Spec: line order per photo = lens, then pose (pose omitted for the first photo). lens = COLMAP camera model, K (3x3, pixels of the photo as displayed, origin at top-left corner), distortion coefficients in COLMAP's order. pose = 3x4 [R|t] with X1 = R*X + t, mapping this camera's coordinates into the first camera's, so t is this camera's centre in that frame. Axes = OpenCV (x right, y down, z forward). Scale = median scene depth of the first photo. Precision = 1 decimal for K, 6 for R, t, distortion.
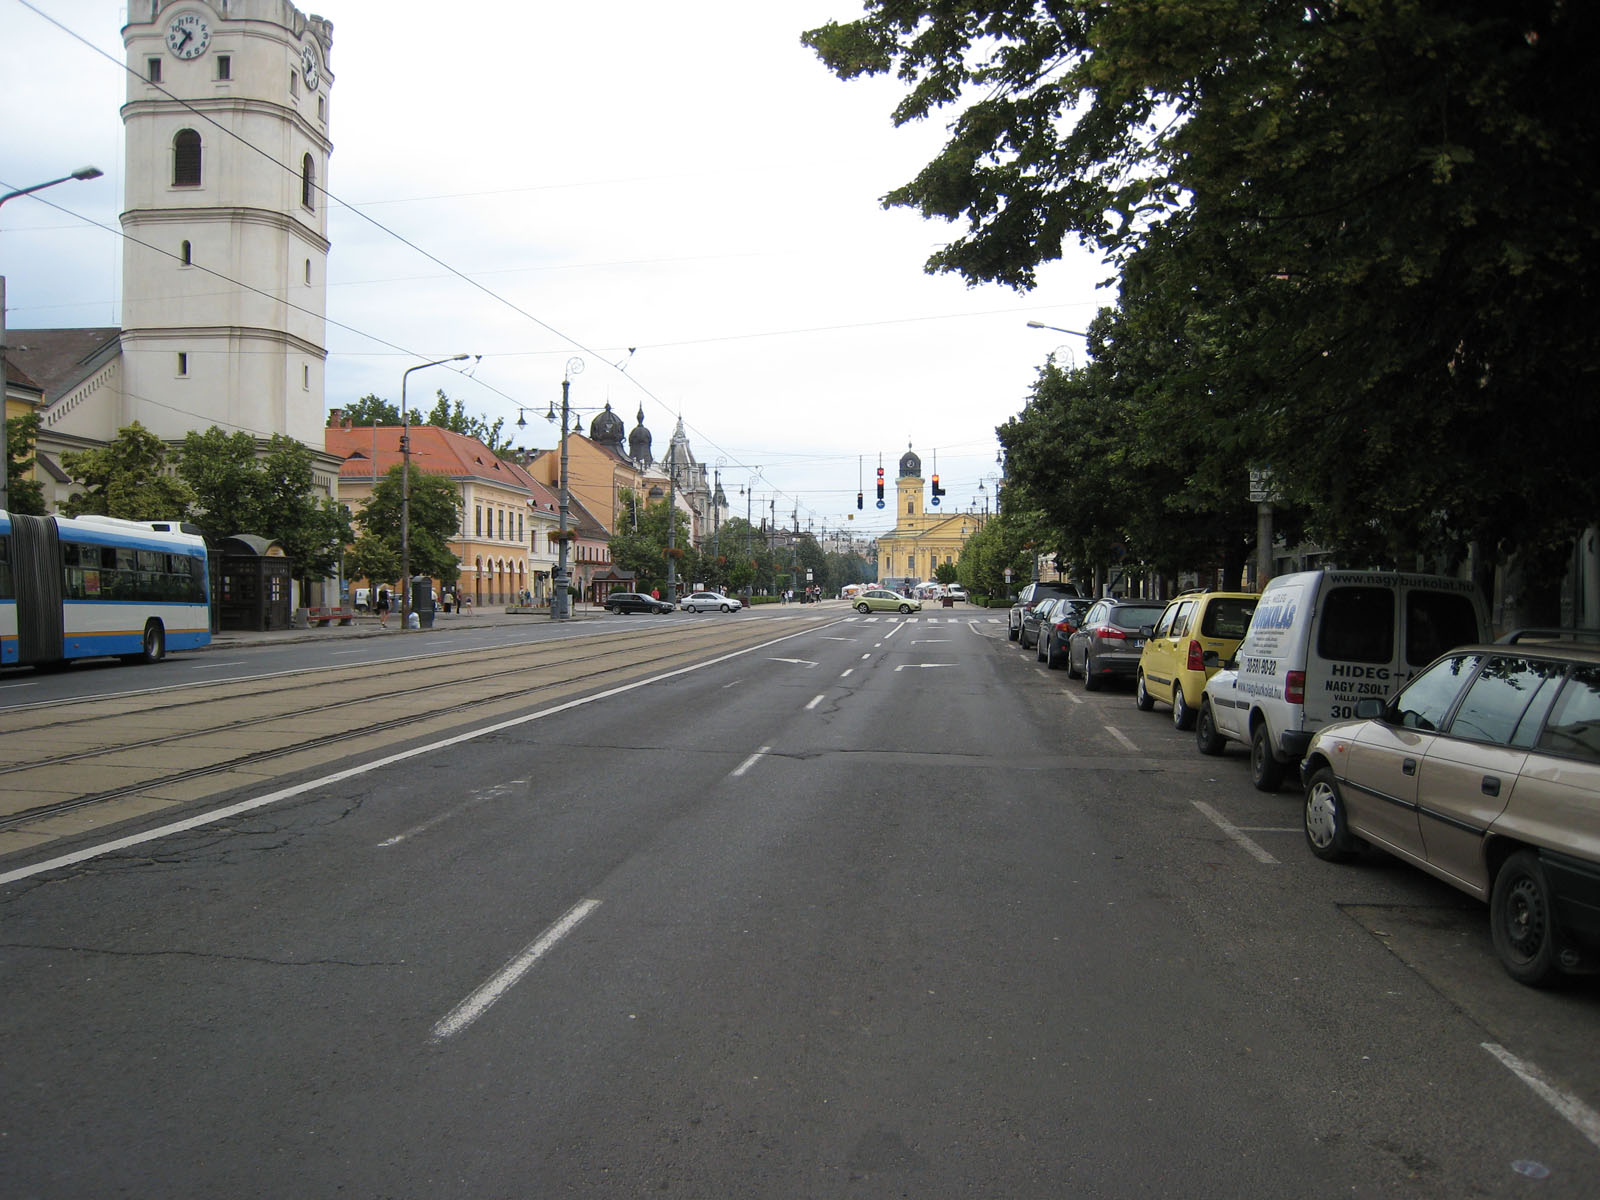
lens RADIAL K [[1325.0, 0, 796.5], [0, 1325.0, 628.7], [0, 0, 1]] dist [-0.153551, 0.137404]
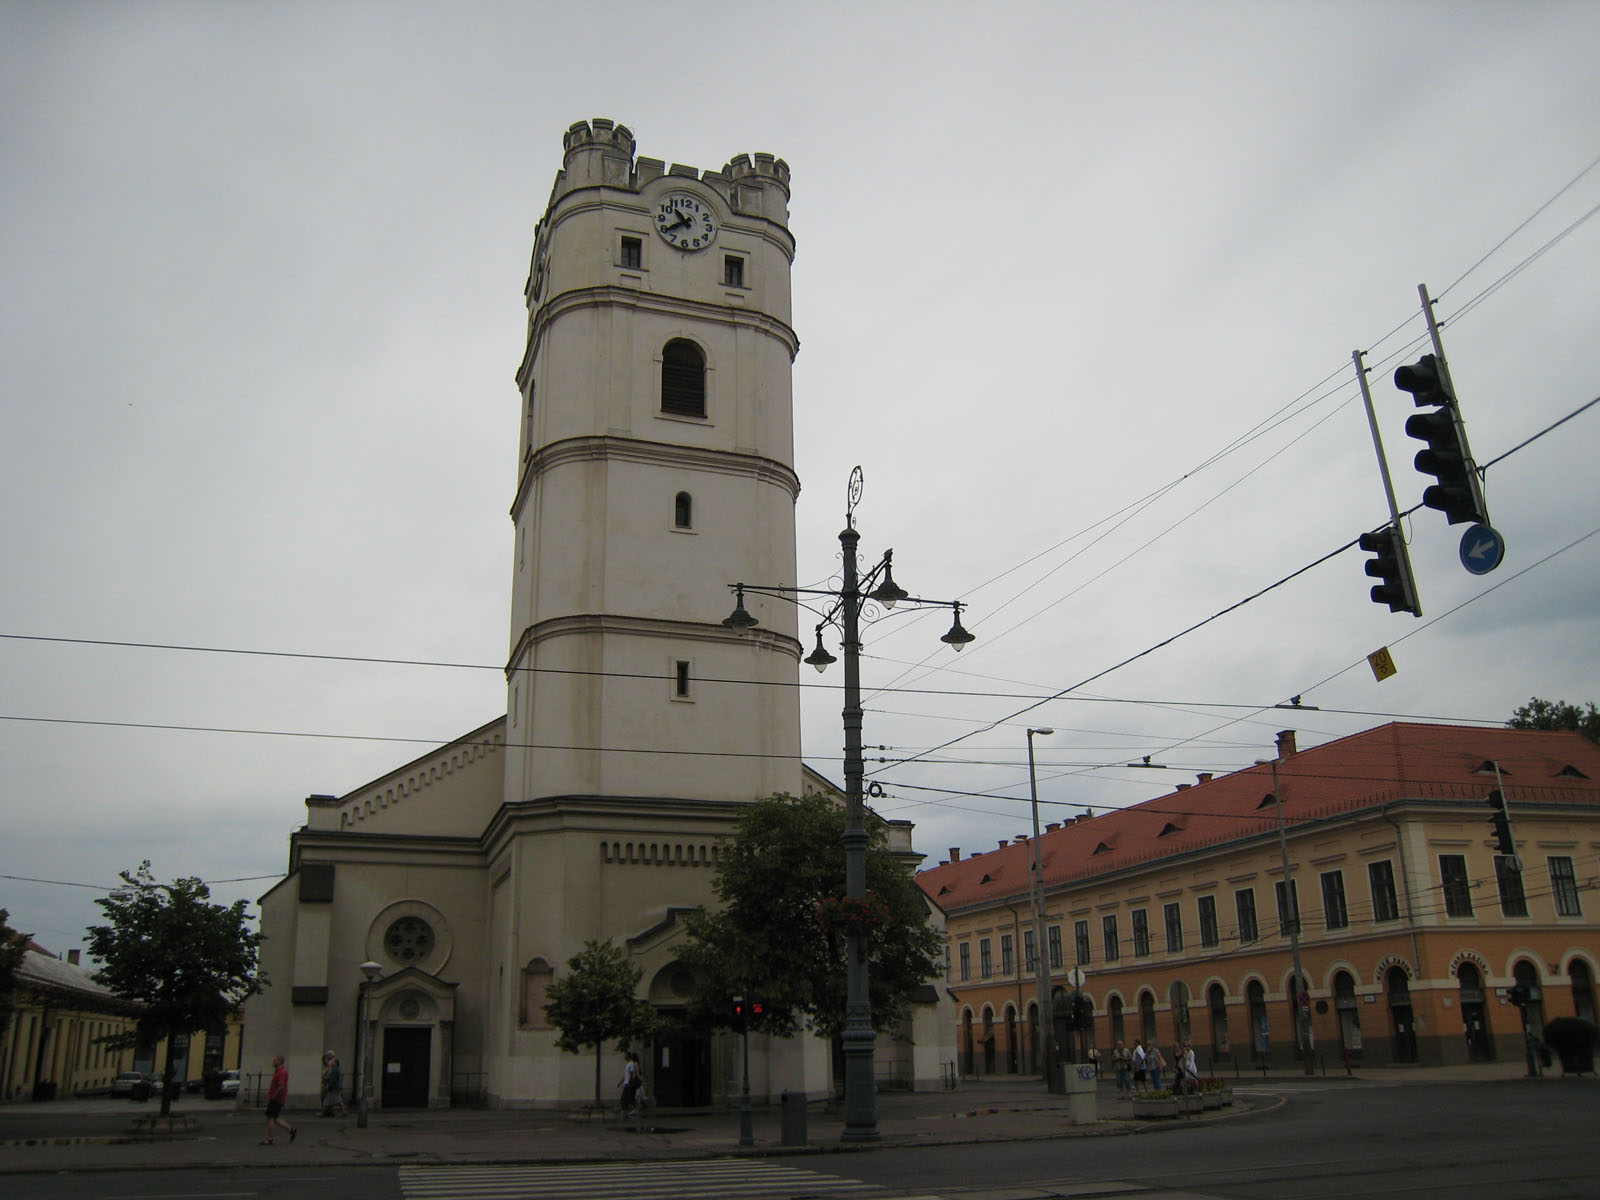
lens RADIAL K [[1325.0, 0, 796.5], [0, 1325.0, 628.7], [0, 0, 1]] dist [-0.153551, 0.137404]
pose [[0.399027, -0.289263, -0.870118, 0.172015], [-0.002048, 0.948653, -0.316311, -0.029384], [0.916937, 0.127999, 0.377946, 0.848485]]
